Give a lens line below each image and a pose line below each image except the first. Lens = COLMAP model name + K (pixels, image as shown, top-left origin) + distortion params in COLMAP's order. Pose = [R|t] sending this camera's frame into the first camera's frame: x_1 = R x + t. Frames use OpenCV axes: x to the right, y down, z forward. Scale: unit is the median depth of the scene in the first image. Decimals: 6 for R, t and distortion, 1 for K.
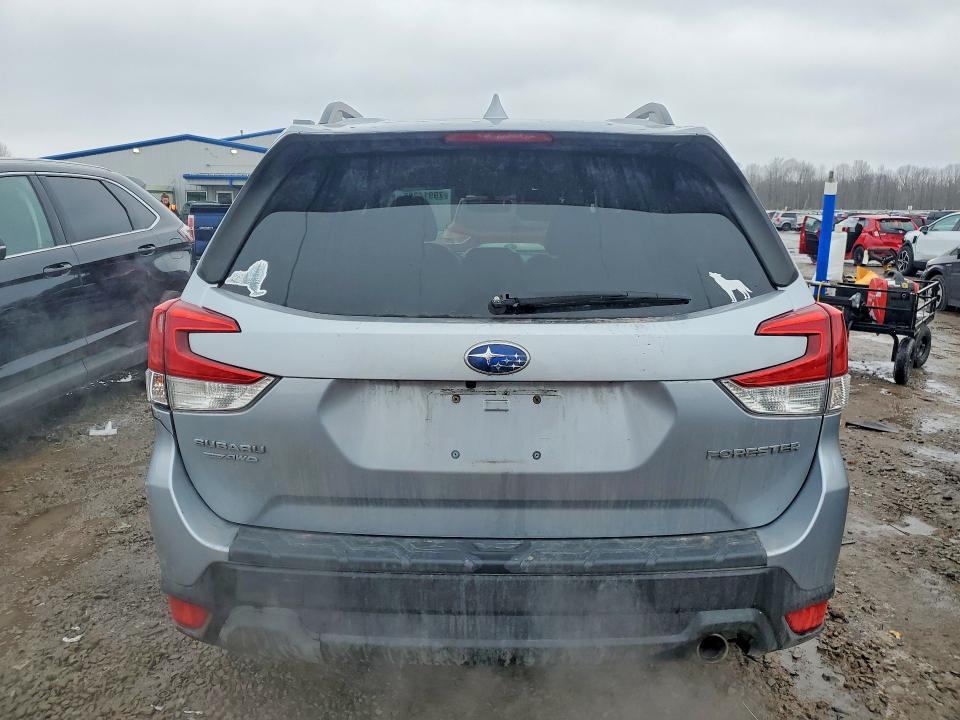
lens RADIAL K [[771.2, 0, 474.0], [0, 771.2, 364.3], [0, 0, 1]] dist [0.017249, -0.013026]
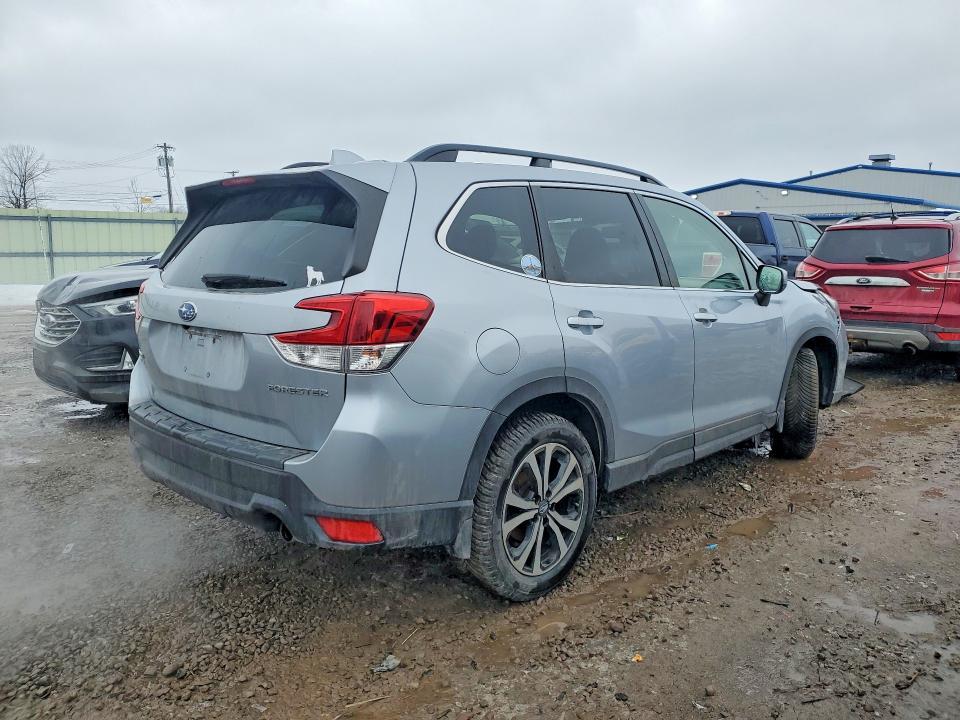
lens RADIAL K [[771.2, 0, 478.8], [0, 771.2, 363.7], [0, 0, 1]] dist [0.017249, -0.013026]
pose [[0.714819, 0.095375, -0.692775, 1.590388], [-0.133546, 0.991042, -0.001358, 0.021249], [0.686440, 0.093488, 0.721152, 0.208472]]
